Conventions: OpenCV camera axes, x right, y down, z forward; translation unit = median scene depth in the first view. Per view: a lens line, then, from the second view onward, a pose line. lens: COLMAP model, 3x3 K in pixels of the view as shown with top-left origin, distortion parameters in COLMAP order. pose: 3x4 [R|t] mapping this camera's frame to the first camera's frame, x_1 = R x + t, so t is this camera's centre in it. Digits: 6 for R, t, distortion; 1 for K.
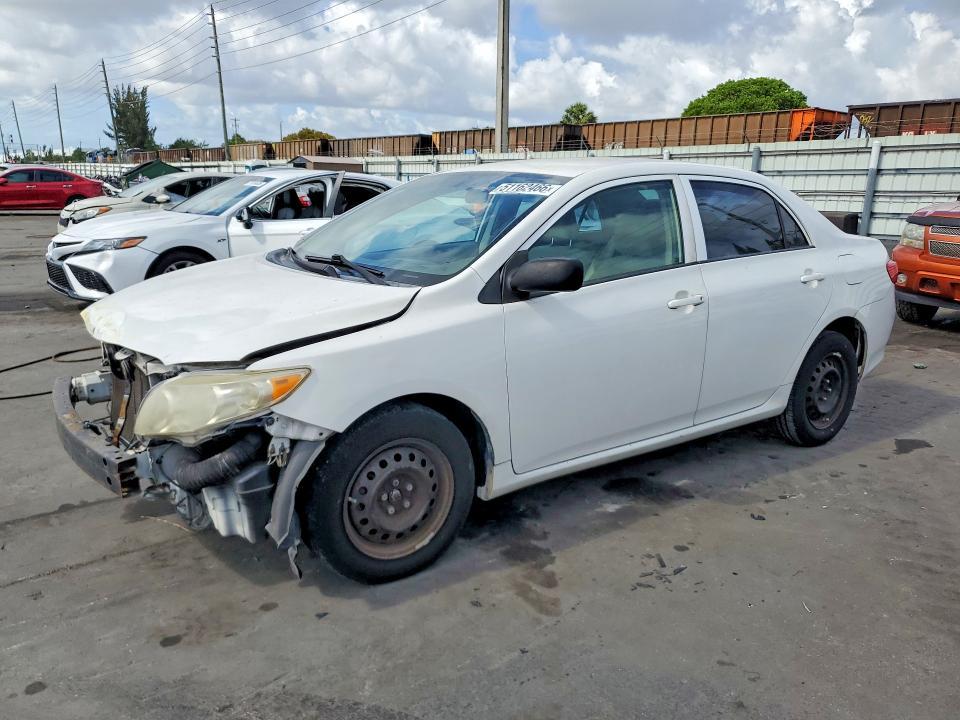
lens RADIAL K [[735.9, 0, 480.0], [0, 735.9, 360.0], [0, 0, 1]] dist [0.023032, 0.004025]
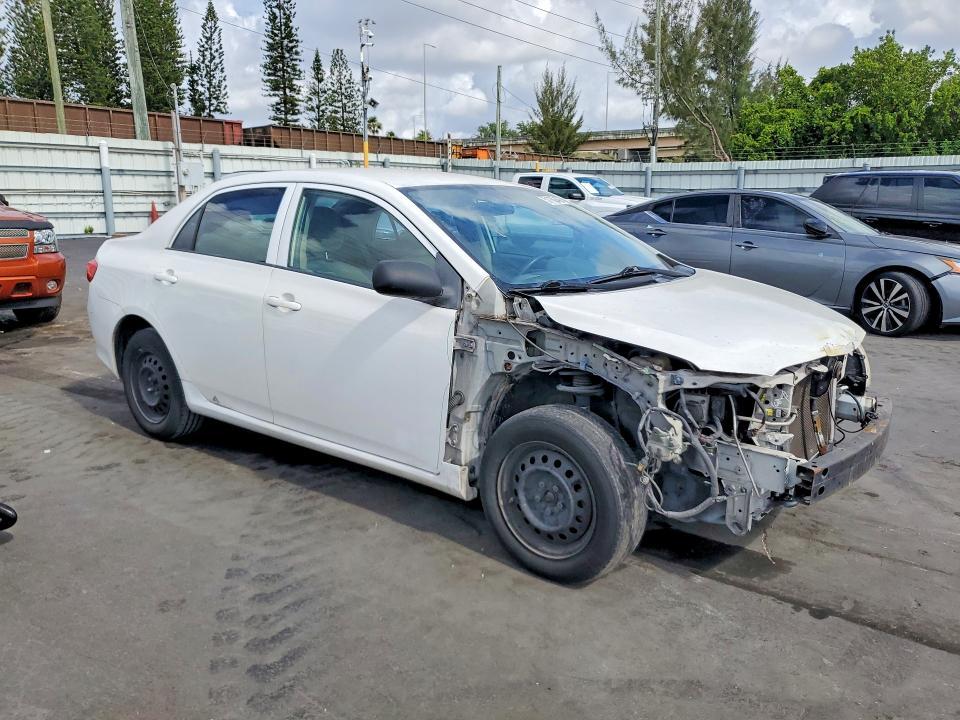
lens RADIAL K [[776.3, 0, 480.0], [0, 776.3, 360.0], [0, 0, 1]] dist [0.007559, 0.002153]
pose [[-0.265859, -0.220615, 0.938428, -0.916849], [0.212565, 0.936086, 0.280285, -0.279960], [-0.940284, 0.273994, -0.201972, 1.116934]]
